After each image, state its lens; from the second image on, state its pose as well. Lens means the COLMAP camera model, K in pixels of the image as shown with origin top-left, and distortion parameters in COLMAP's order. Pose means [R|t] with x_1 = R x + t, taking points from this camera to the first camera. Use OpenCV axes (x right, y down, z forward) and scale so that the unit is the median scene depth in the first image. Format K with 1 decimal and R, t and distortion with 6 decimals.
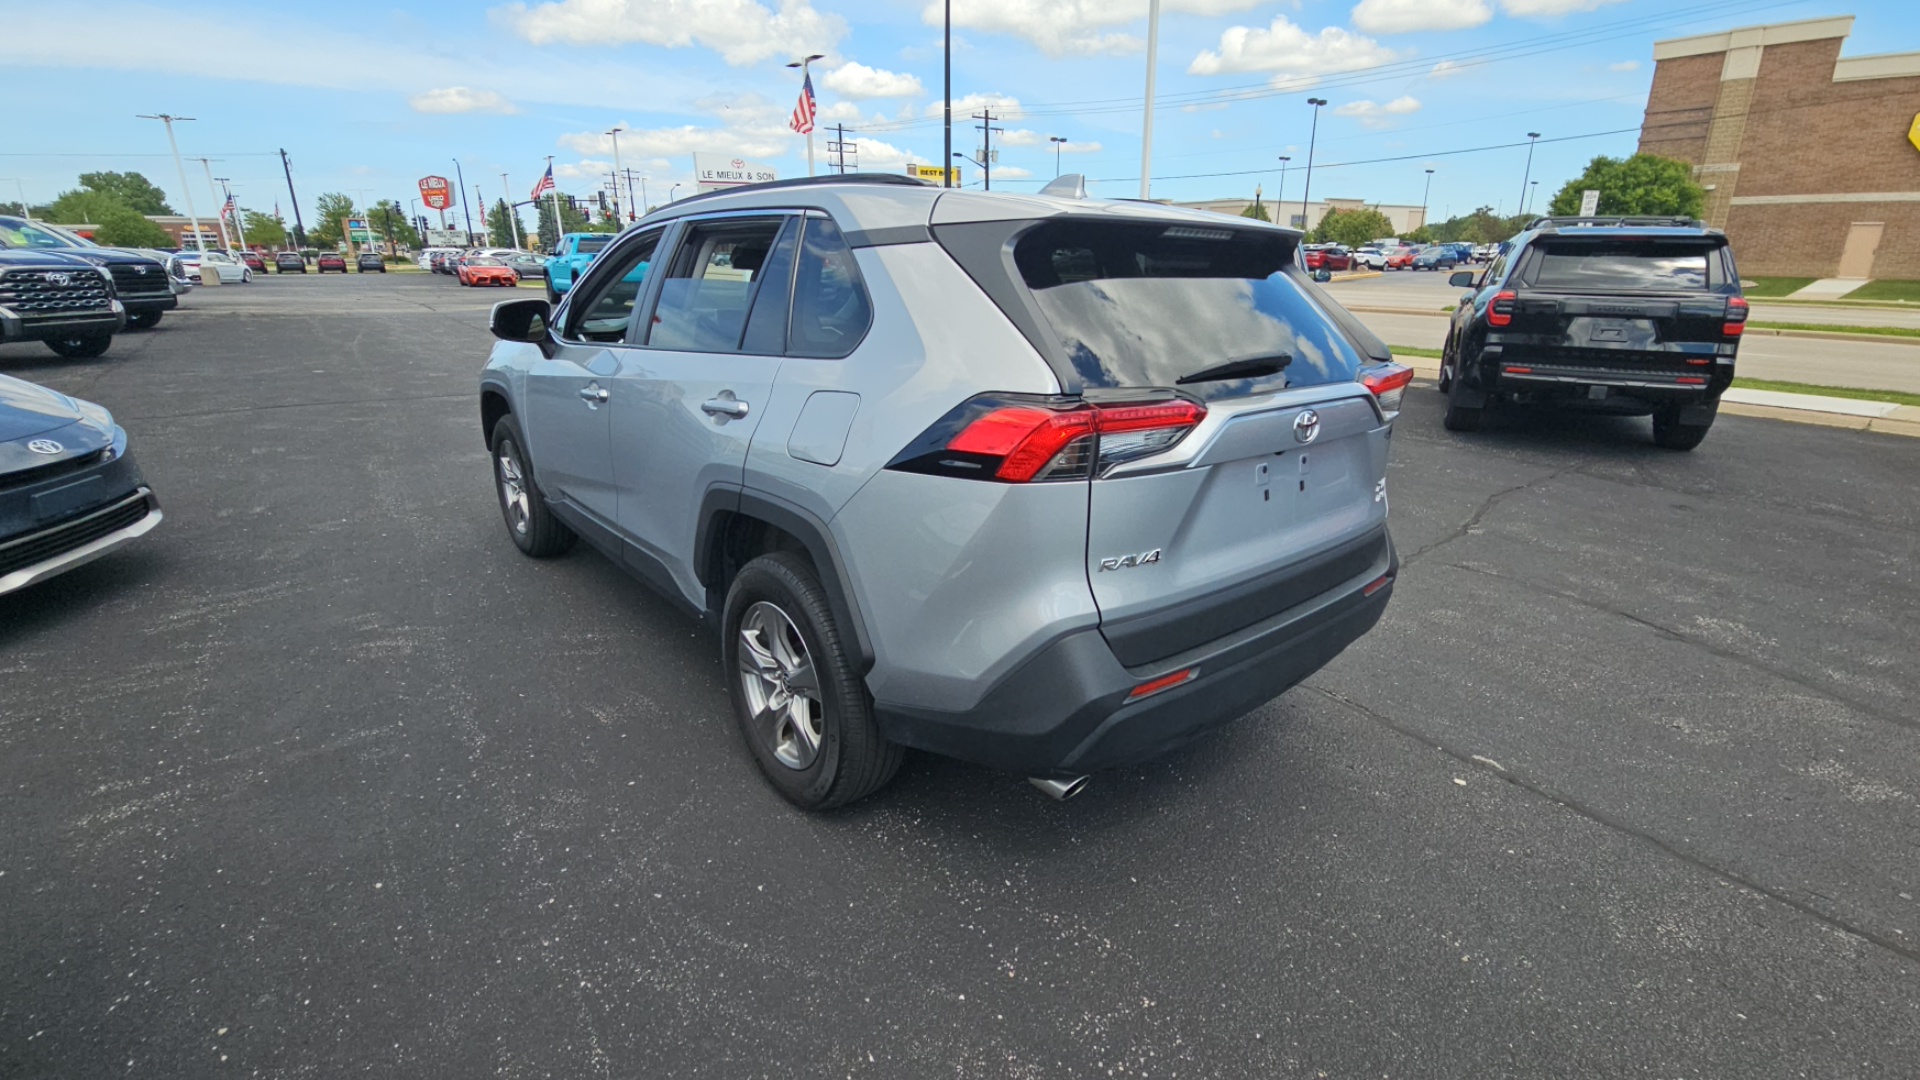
lens RADIAL K [[862.2, 0, 982.1], [0, 862.2, 538.1], [0, 0, 1]] dist [0.009756, -0.006823]
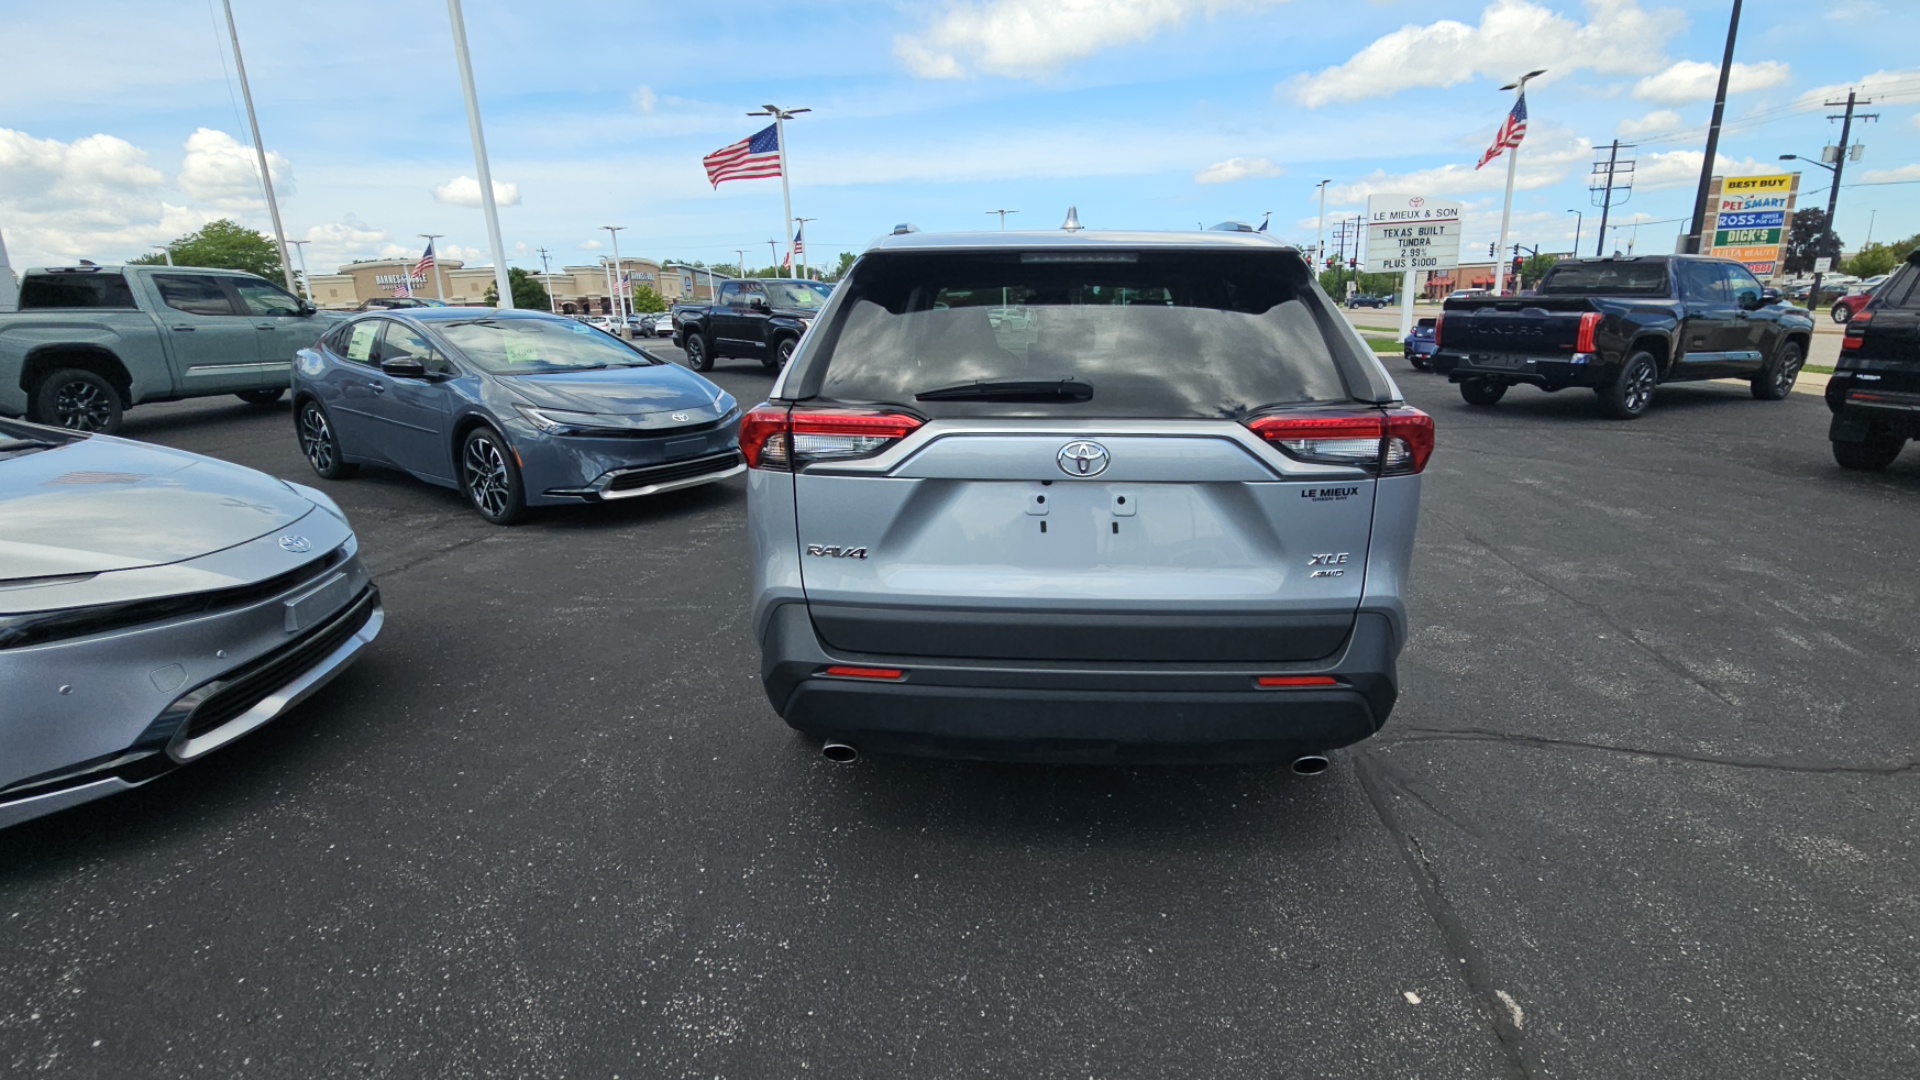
lens RADIAL K [[862.2, 0, 979.1], [0, 862.2, 534.9], [0, 0, 1]] dist [0.009756, -0.006823]
pose [[0.718127, 0.157196, -0.677926, 0.121878], [-0.192292, 0.981049, 0.023789, -0.006572], [0.668818, 0.113277, 0.734745, 0.033783]]
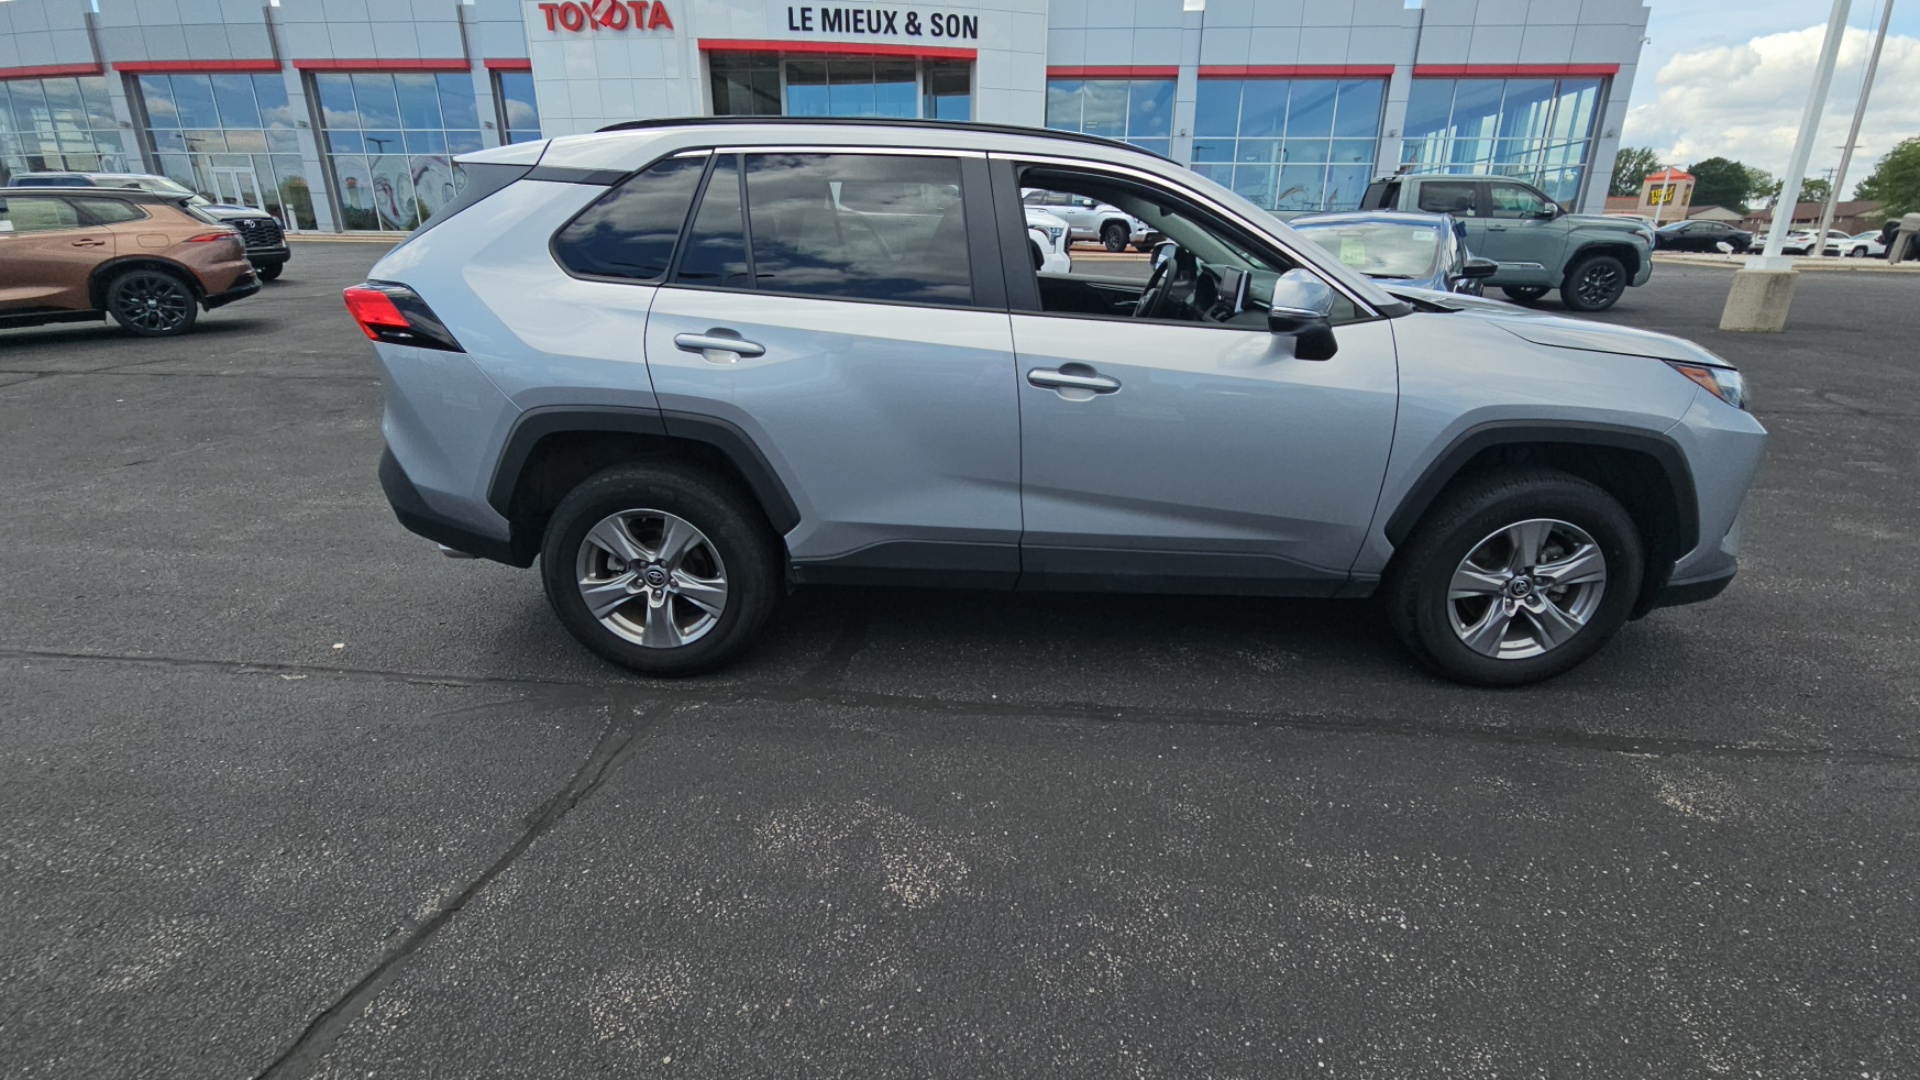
lens RADIAL K [[862.2, 0, 980.2], [0, 862.2, 540.8], [0, 0, 1]] dist [0.009756, -0.006823]
pose [[-0.672239, 0.244325, -0.698856, 0.126900], [-0.243847, 0.818227, 0.520618, -0.107767], [0.699023, 0.520393, -0.490466, 0.352172]]
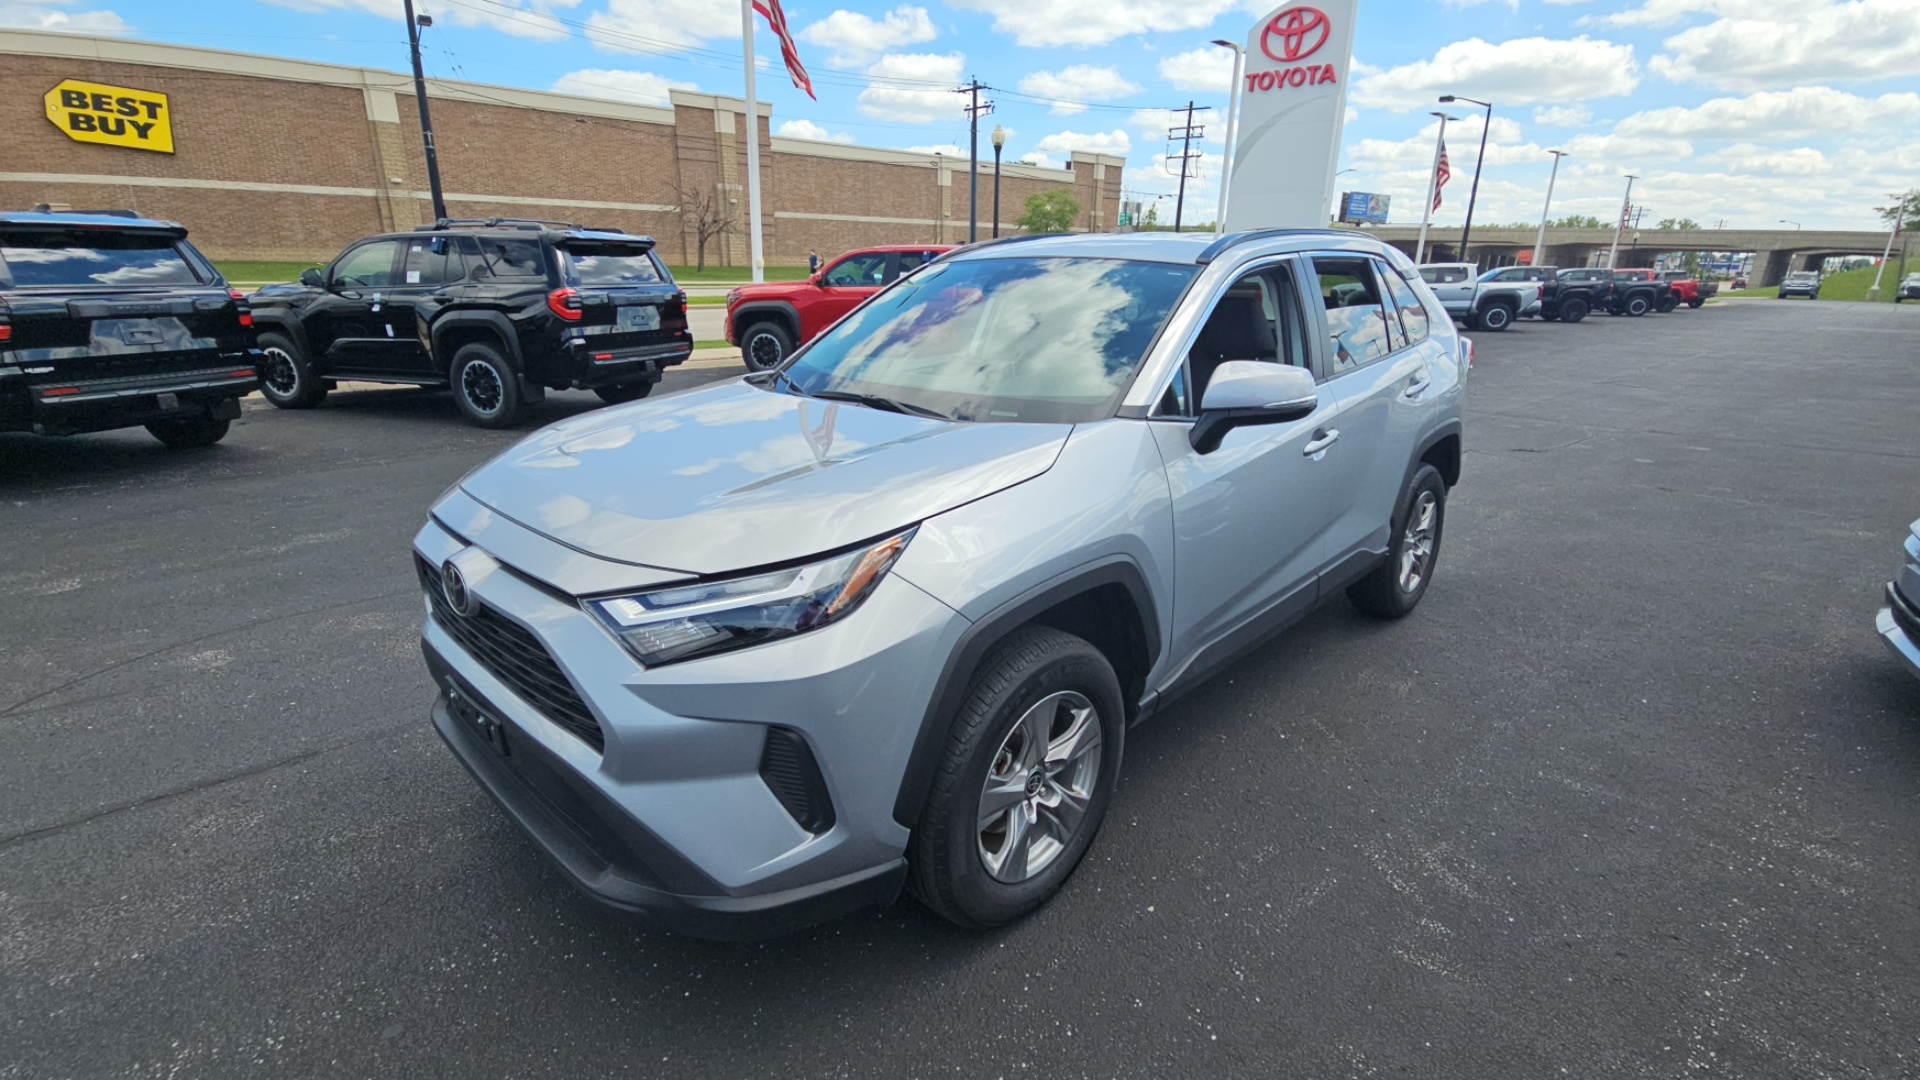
lens RADIAL K [[862.2, 0, 989.1], [0, 862.2, 528.9], [0, 0, 1]] dist [0.009756, -0.006823]
pose [[-0.108742, -0.305310, 0.946024, -0.260466], [0.293097, 0.899513, 0.323990, -0.096186], [-0.949878, 0.312509, -0.008330, 0.272949]]
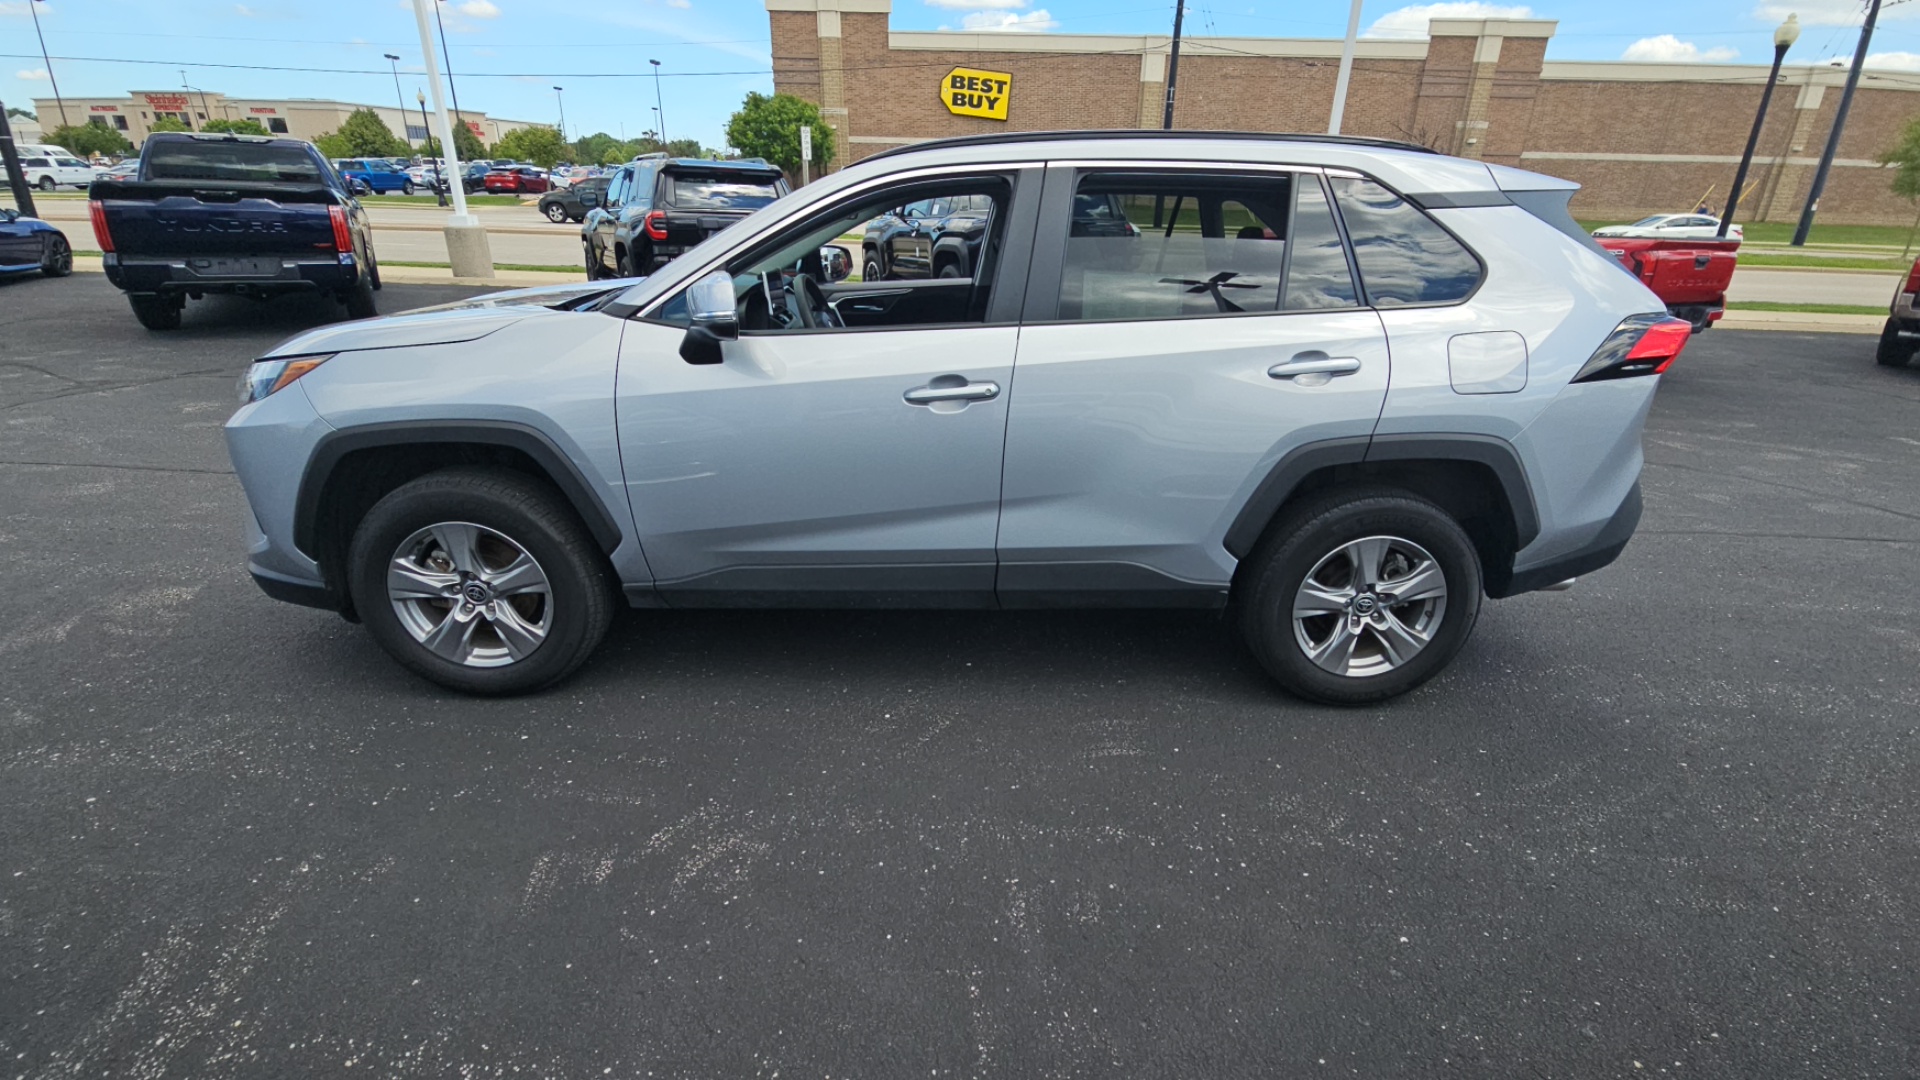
lens RADIAL K [[862.2, 0, 985.2], [0, 862.2, 536.1], [0, 0, 1]] dist [0.009756, -0.006823]
pose [[0.632675, -0.280051, 0.722007, -0.202731], [0.222366, 0.958757, 0.177027, -0.034646], [-0.741805, 0.048549, 0.668856, 0.094354]]
